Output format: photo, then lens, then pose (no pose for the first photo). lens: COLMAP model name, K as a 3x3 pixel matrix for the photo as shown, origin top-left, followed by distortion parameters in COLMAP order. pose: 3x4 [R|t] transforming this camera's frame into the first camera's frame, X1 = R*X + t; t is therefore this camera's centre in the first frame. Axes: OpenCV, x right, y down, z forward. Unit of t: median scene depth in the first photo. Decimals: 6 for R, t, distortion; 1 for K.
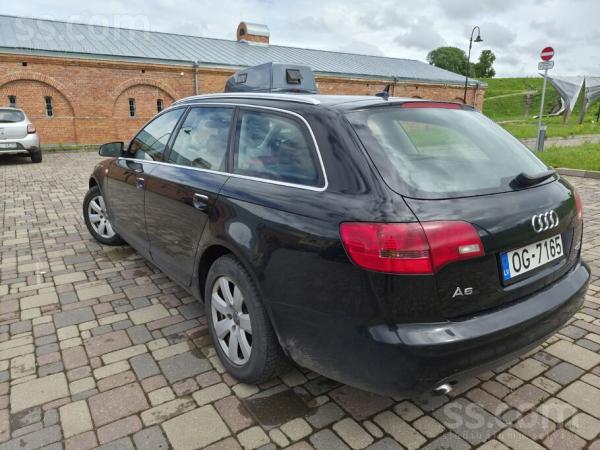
lens RADIAL K [[416.1, 0, 299.9], [0, 416.1, 222.5], [0, 0, 1]] dist [0.028774, -0.001577]
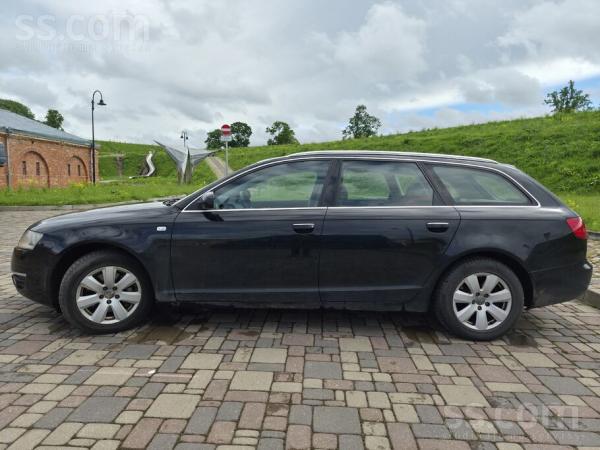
lens RADIAL K [[416.1, 0, 299.4], [0, 416.1, 226.4], [0, 0, 1]] dist [0.028774, -0.001577]
pose [[0.598189, -0.075846, 0.797757, -0.832601], [0.178181, 0.983179, -0.040133, -0.042367], [-0.781294, 0.166153, 0.601641, 0.268293]]
